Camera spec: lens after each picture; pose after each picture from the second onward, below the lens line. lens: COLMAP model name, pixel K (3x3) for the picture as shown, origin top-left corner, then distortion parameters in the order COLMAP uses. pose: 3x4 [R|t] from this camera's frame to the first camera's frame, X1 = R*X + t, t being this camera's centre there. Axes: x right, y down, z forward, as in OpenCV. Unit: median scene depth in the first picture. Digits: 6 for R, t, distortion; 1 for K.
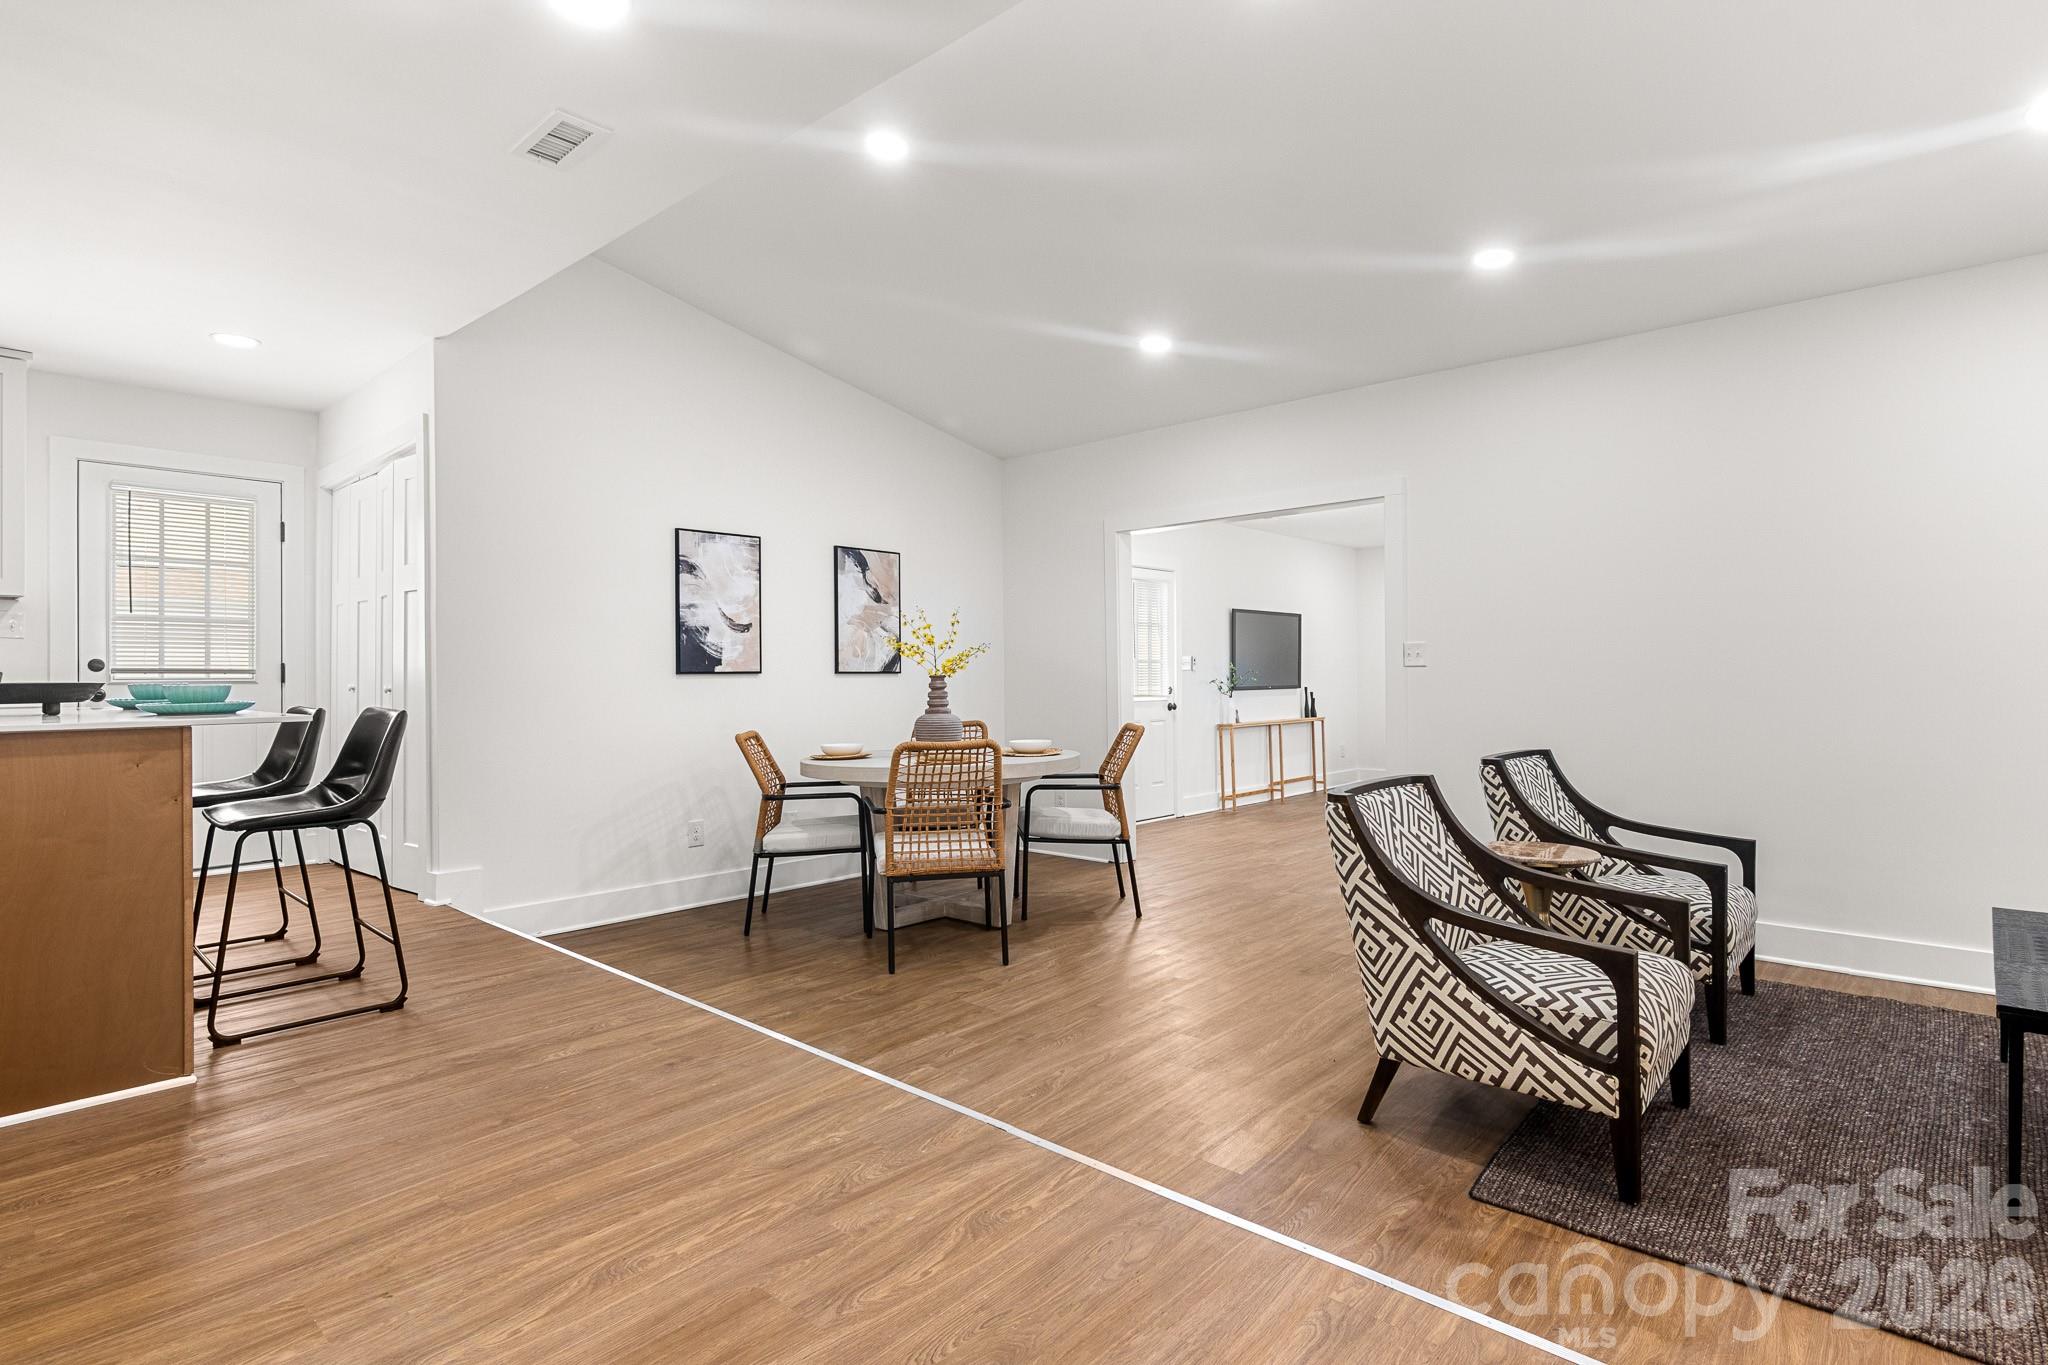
lens RADIAL K [[1030.2, 0, 1018.9], [0, 1030.2, 664.5], [0, 0, 1]] dist [-0.003260, -0.000480]
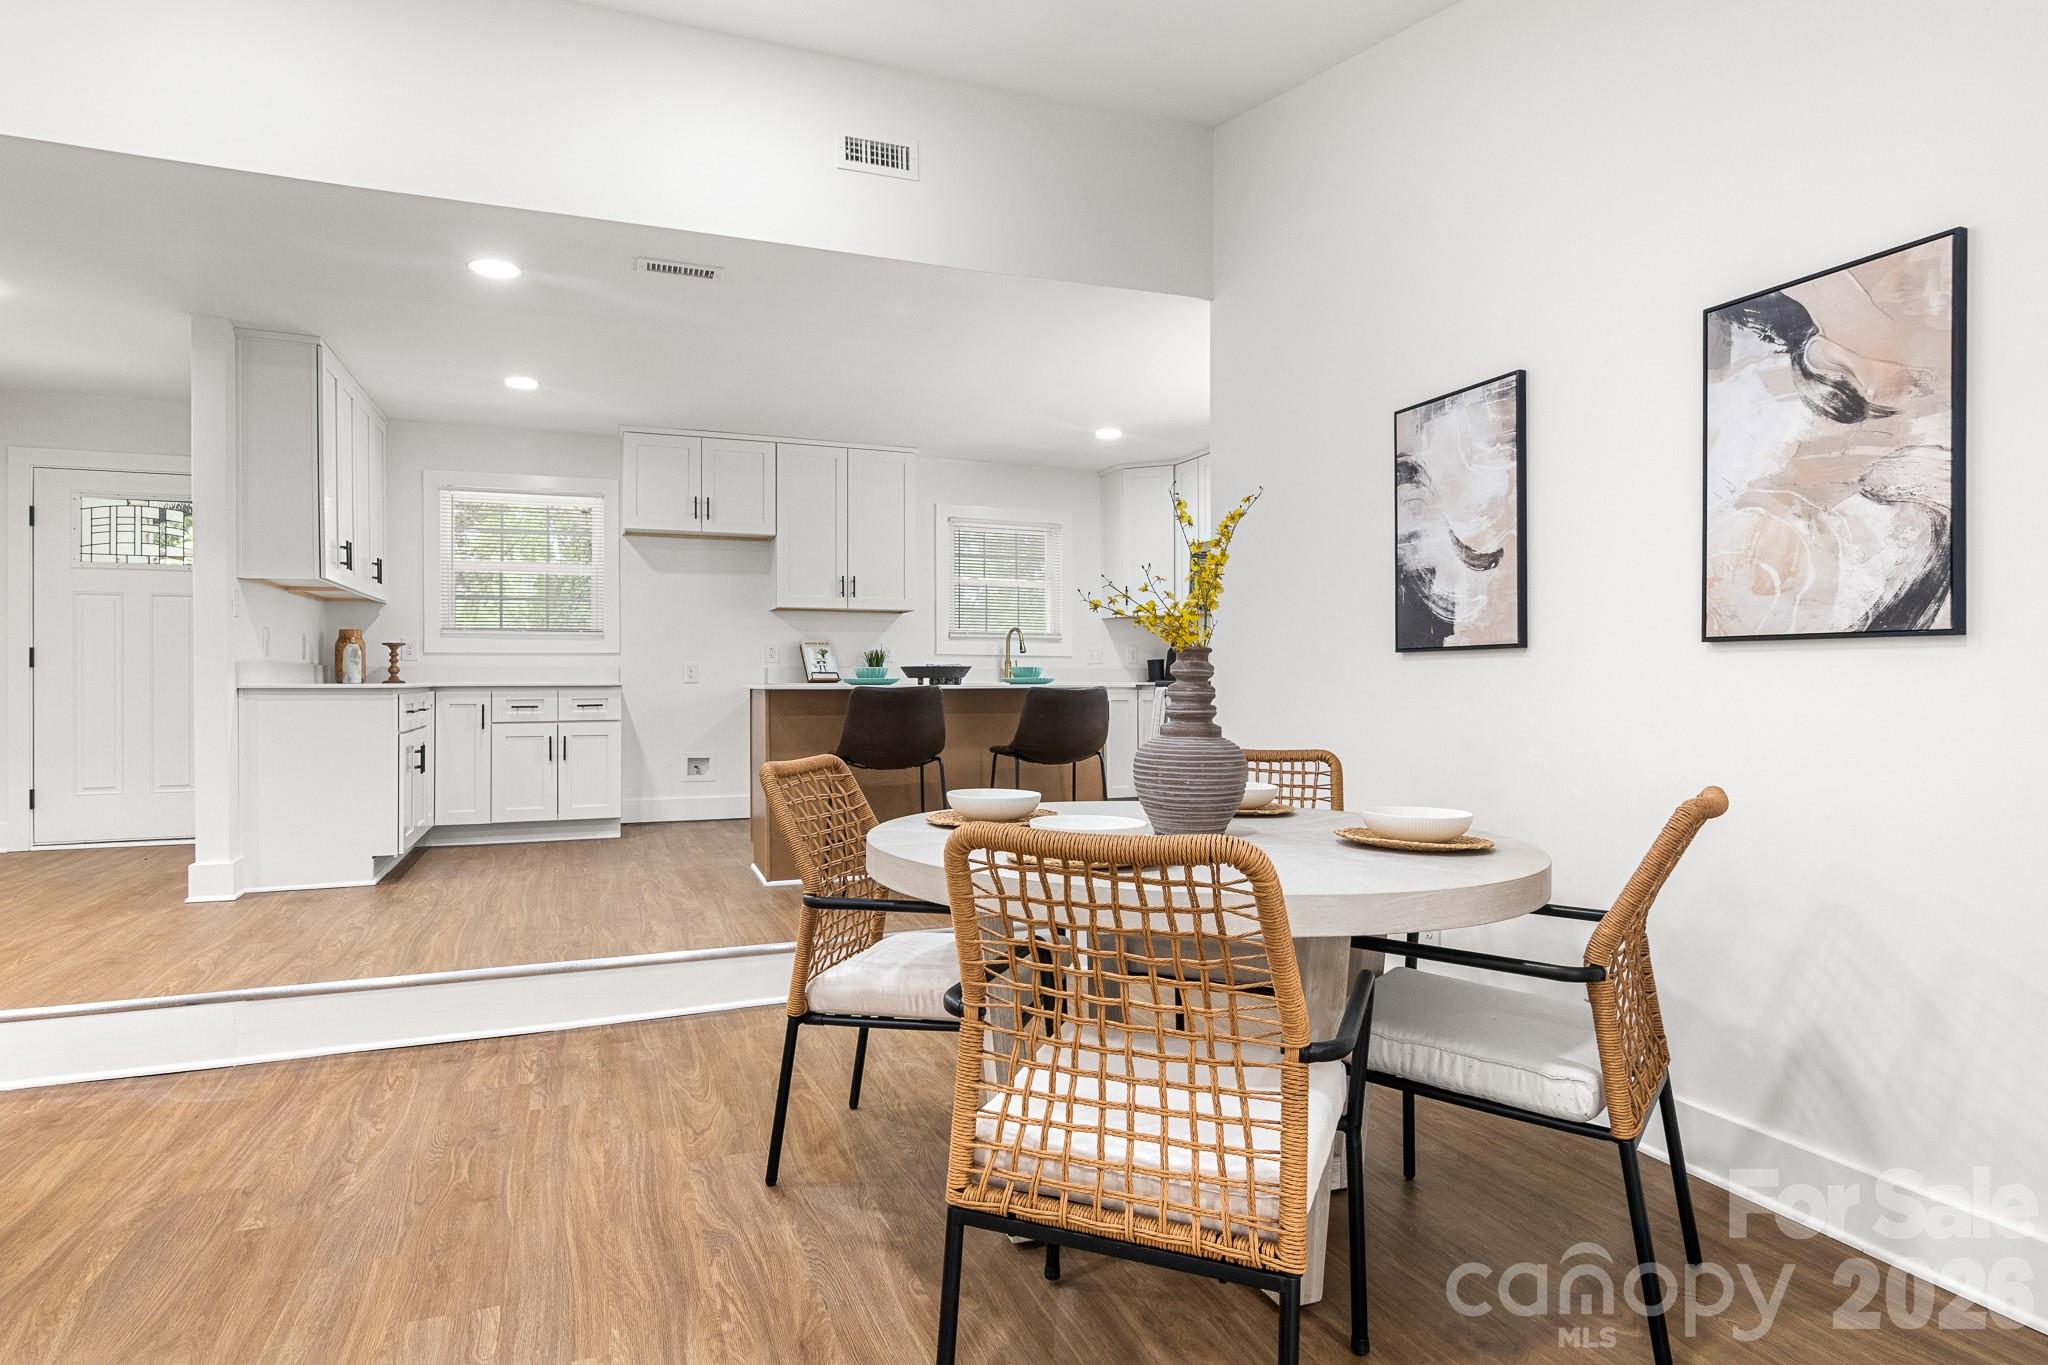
lens RADIAL K [[1111.1, 0, 1014.7], [0, 1111.1, 673.8], [0, 0, 1]] dist [-0.002776, -0.000721]
pose [[-0.452249, 0.001494, -0.891891, 0.570809], [0.011306, 0.999928, -0.004058, 0.035791], [0.891820, -0.011919, -0.452233, 1.756180]]
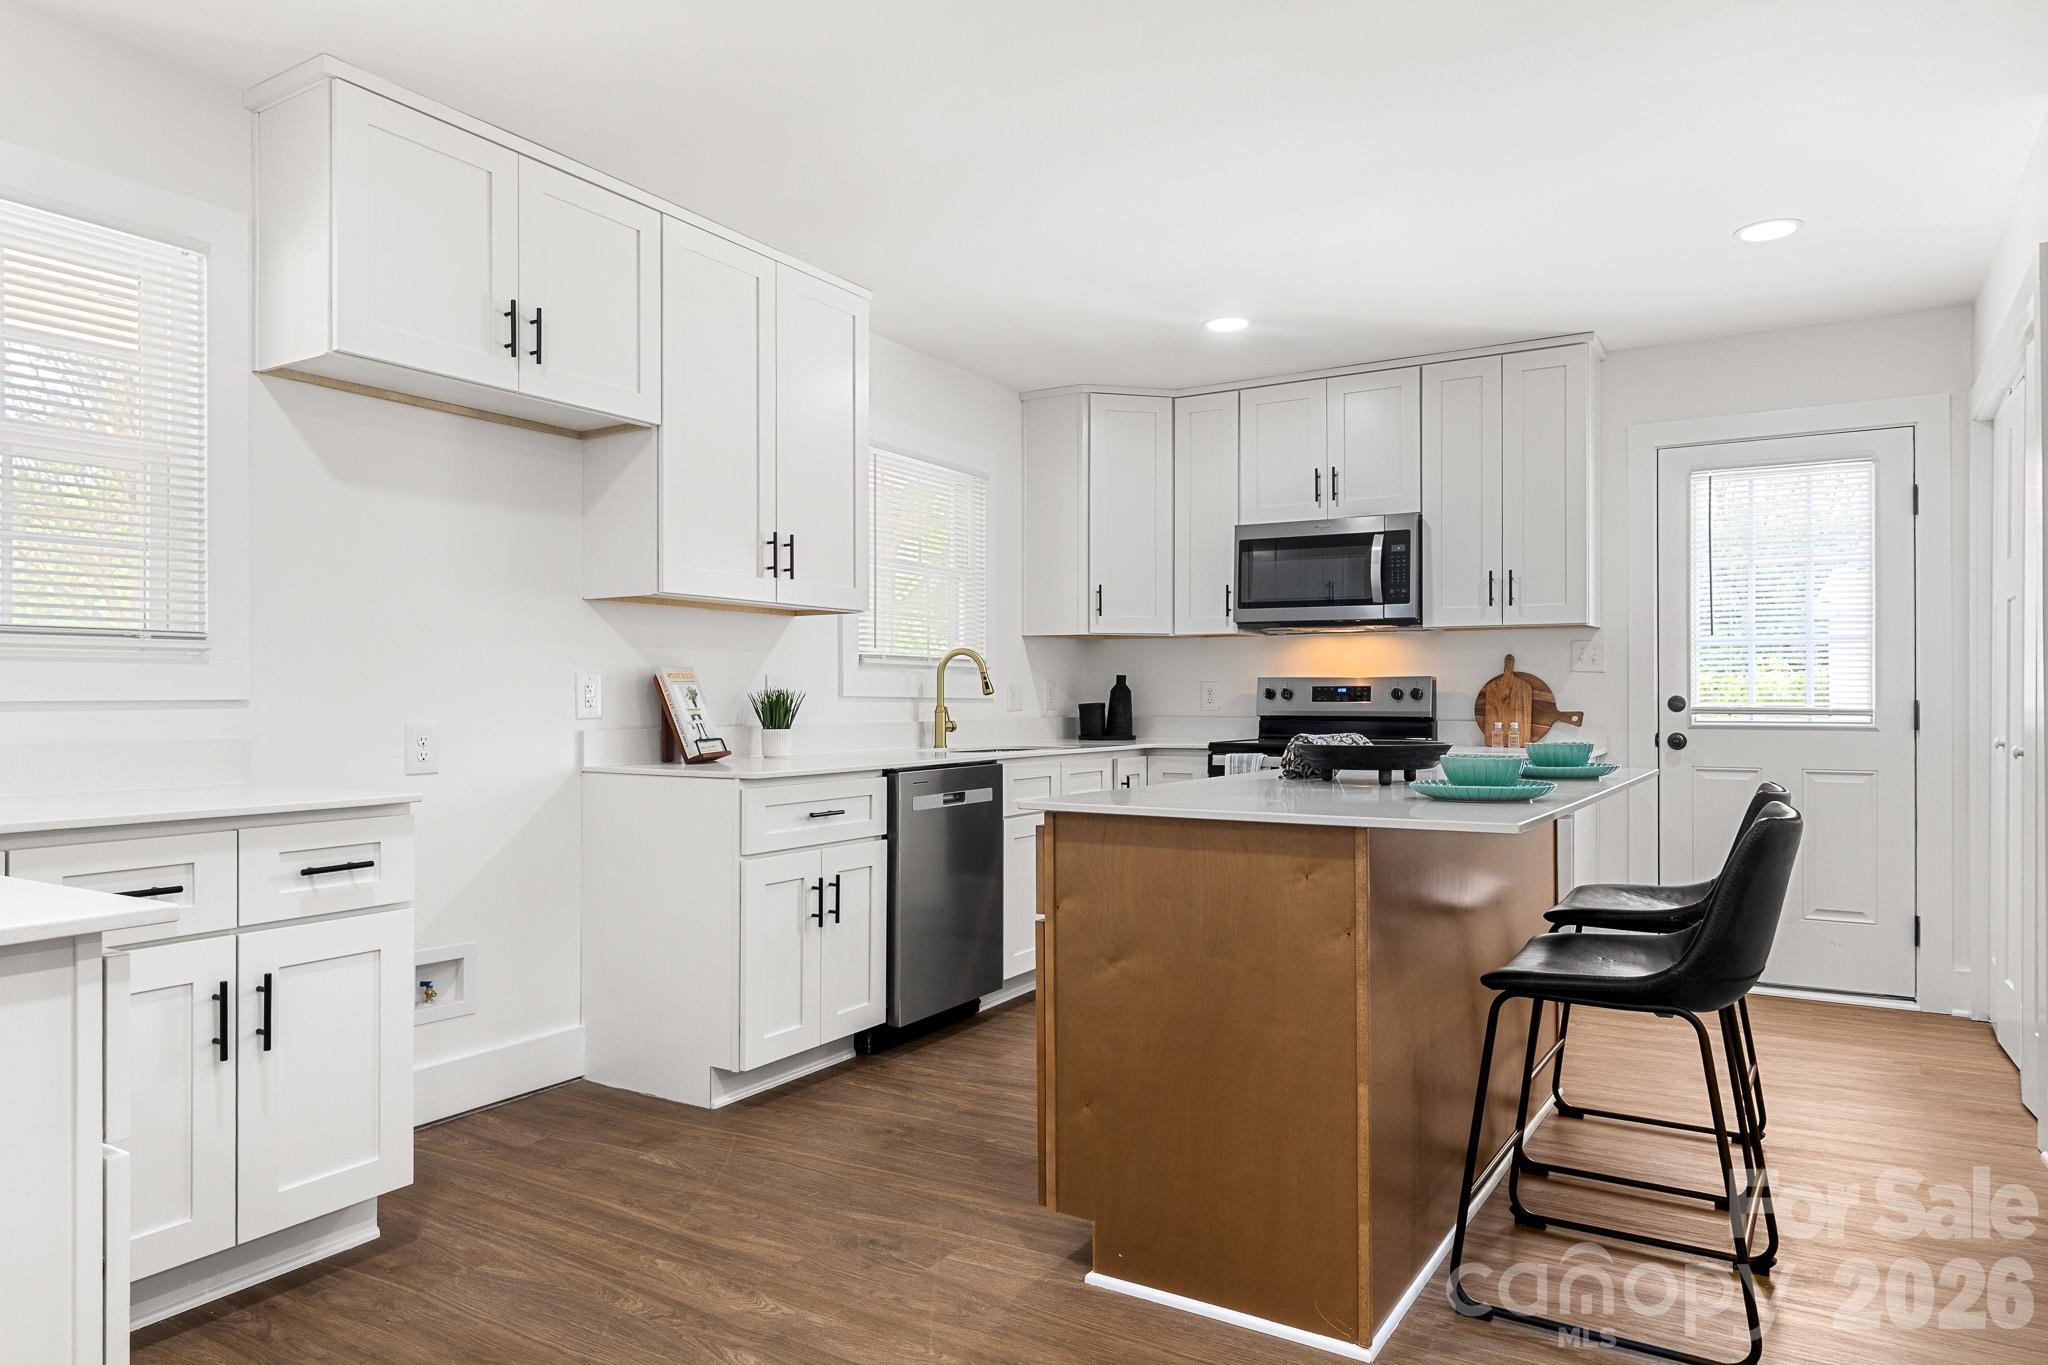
lens RADIAL K [[1291.5, 0, 1014.0], [0, 1291.5, 685.9], [0, 0, 1]] dist [0.001107, 0.000546]
pose [[0.180482, -0.002796, -0.983574, -0.018320], [0.008862, 0.999960, -0.001217, -0.024597], [0.983538, -0.008497, 0.180500, 0.480835]]
